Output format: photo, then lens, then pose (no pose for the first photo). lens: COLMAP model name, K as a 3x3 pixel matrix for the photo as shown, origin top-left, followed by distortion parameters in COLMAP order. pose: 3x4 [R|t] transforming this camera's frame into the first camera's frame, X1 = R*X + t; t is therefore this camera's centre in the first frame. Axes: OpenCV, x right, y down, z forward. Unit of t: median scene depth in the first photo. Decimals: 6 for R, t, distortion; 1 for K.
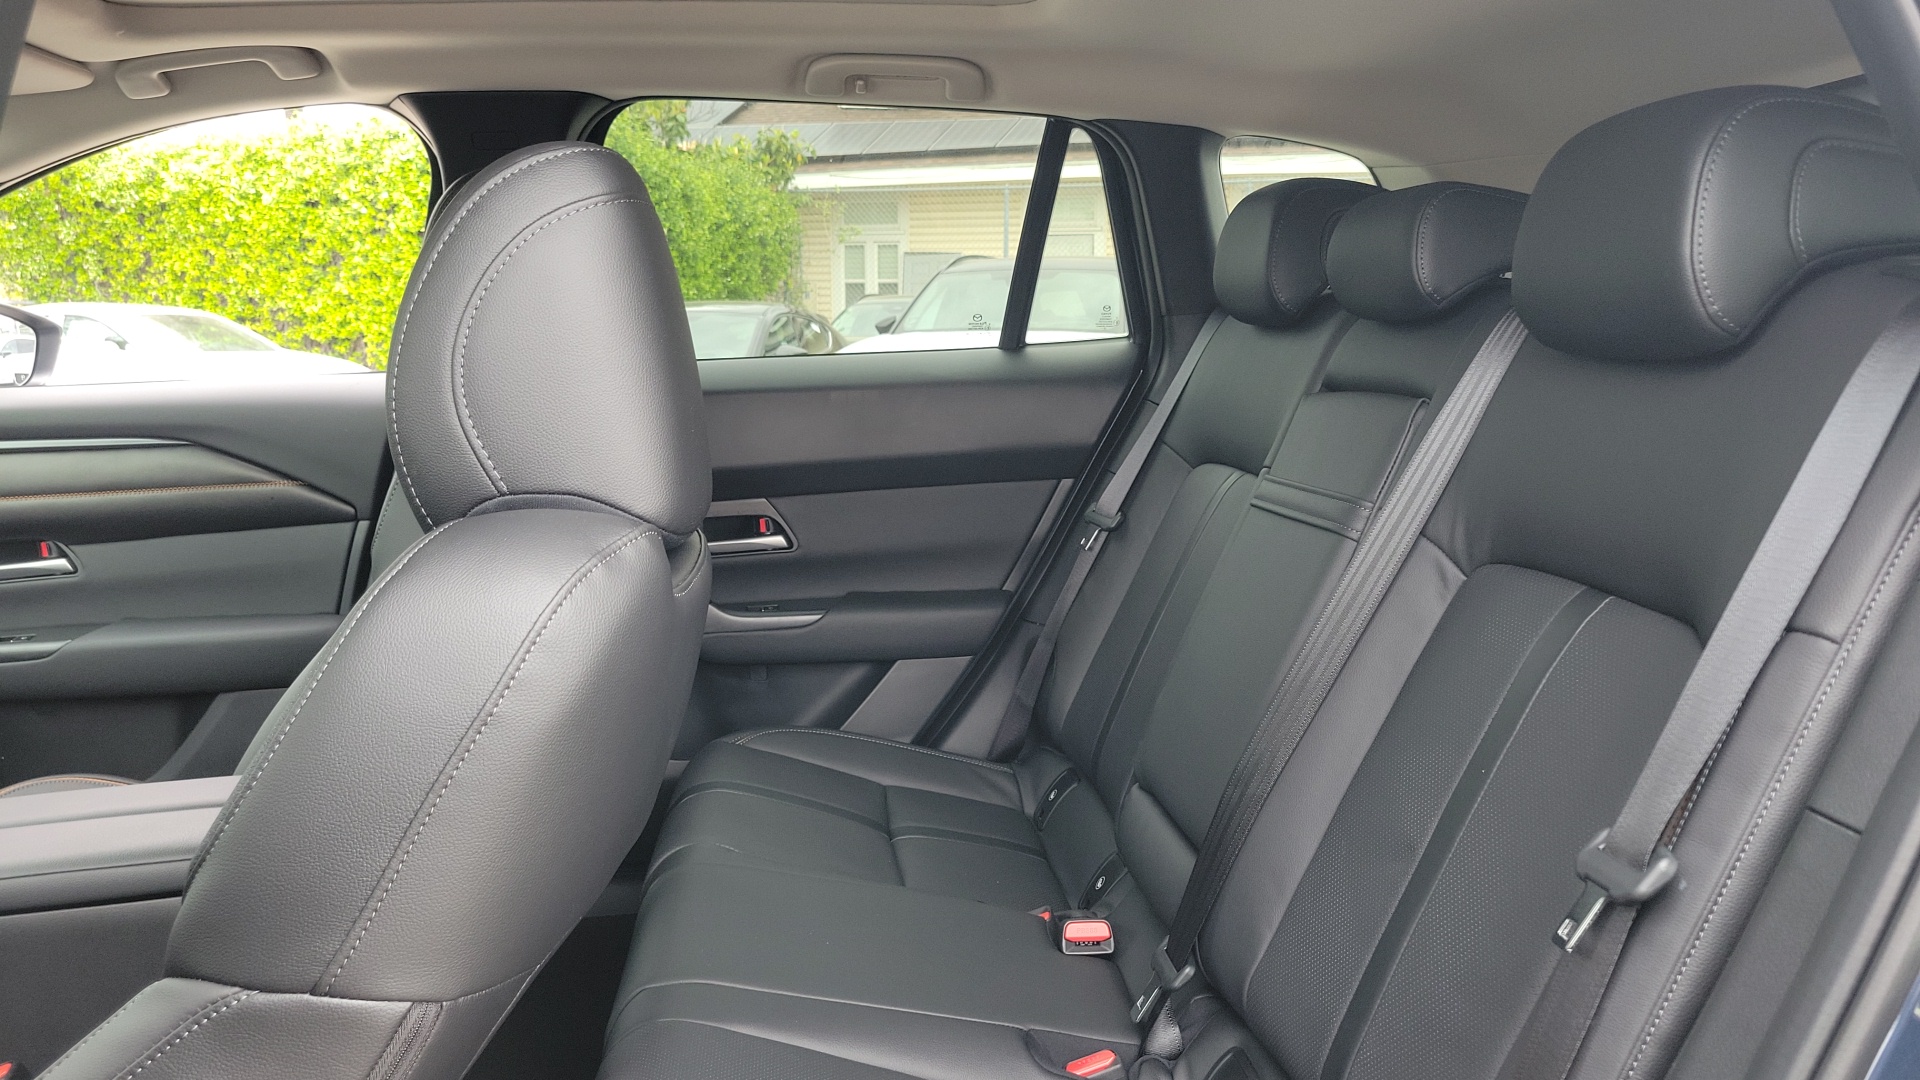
lens RADIAL K [[1408.9, 0, 954.7], [0, 1408.9, 564.8], [0, 0, 1]] dist [0.053655, -0.000123]
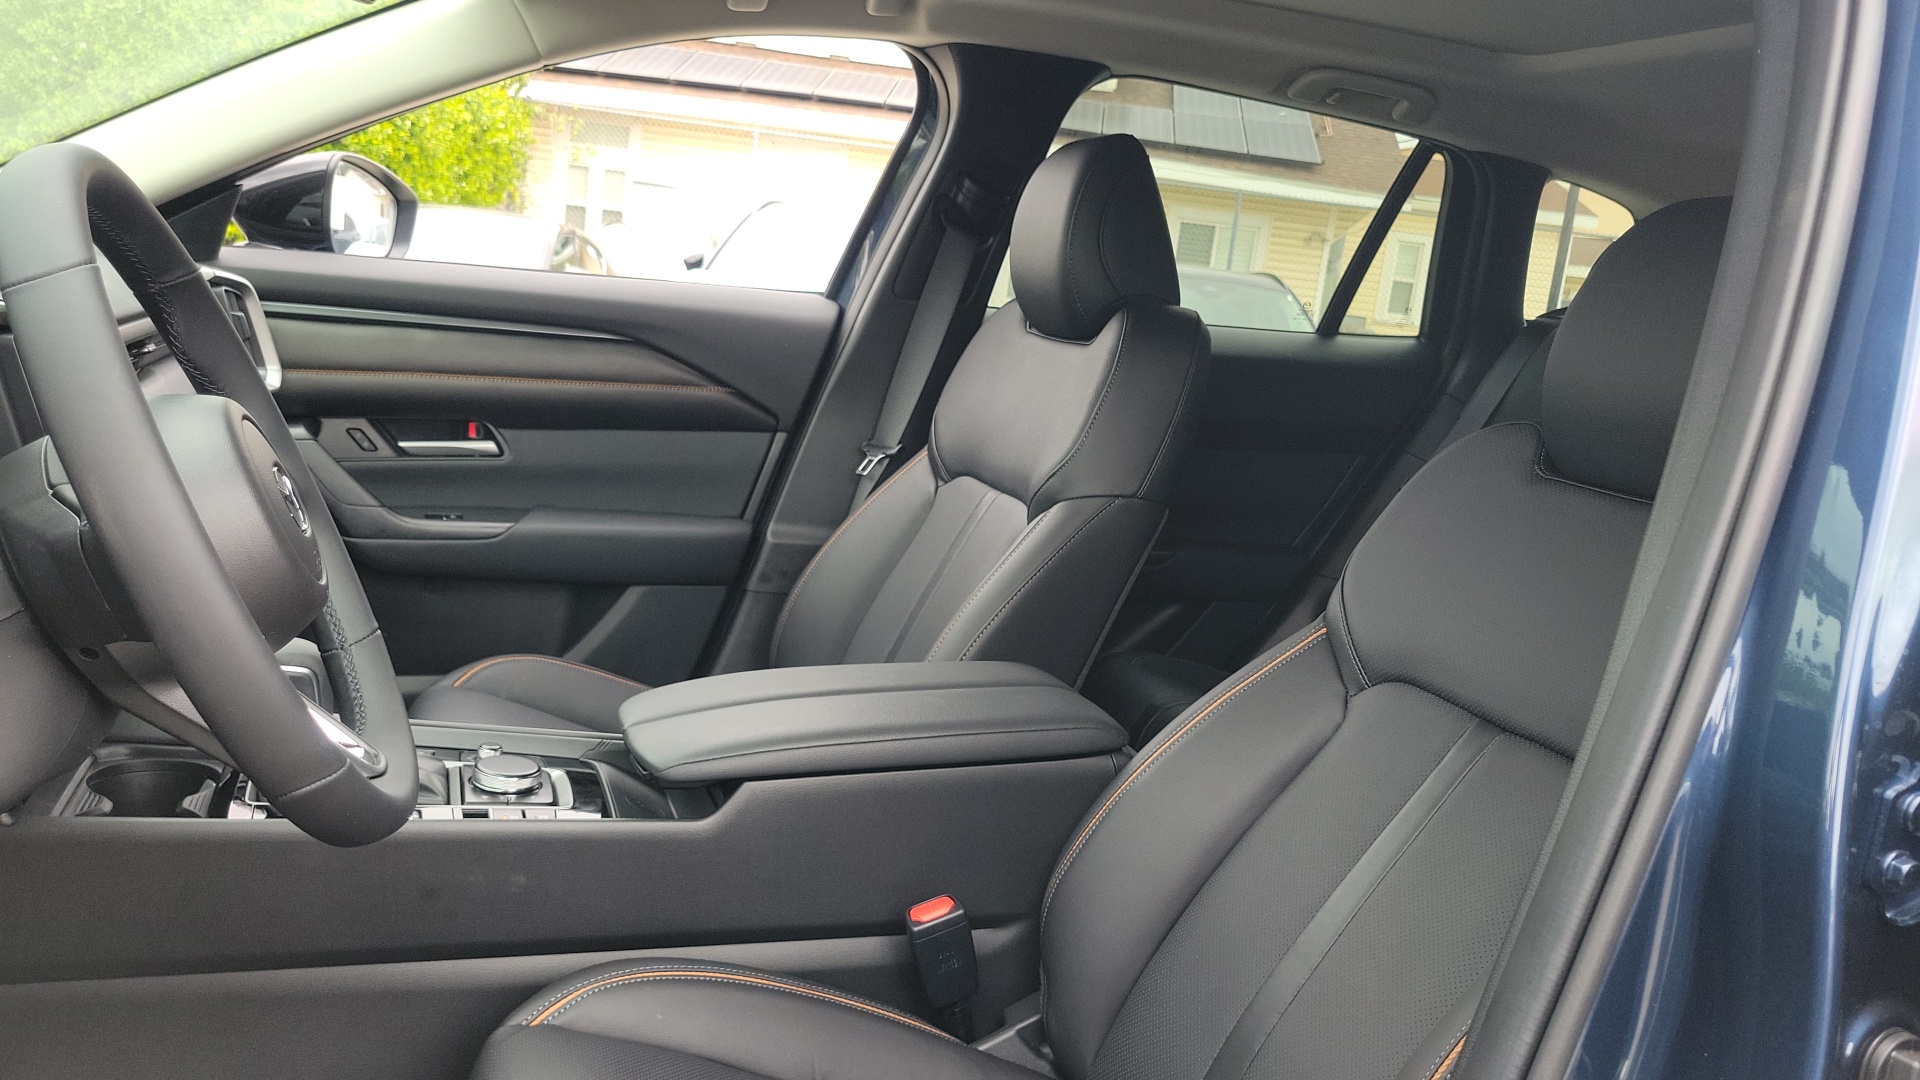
lens RADIAL K [[1408.9, 0, 954.7], [0, 1408.9, 564.8], [0, 0, 1]] dist [0.053655, -0.000123]
pose [[0.971879, 0.078759, 0.221921, -0.099786], [-0.085420, 0.996133, 0.020564, 0.006551], [-0.219443, -0.038942, 0.974848, -0.007523]]
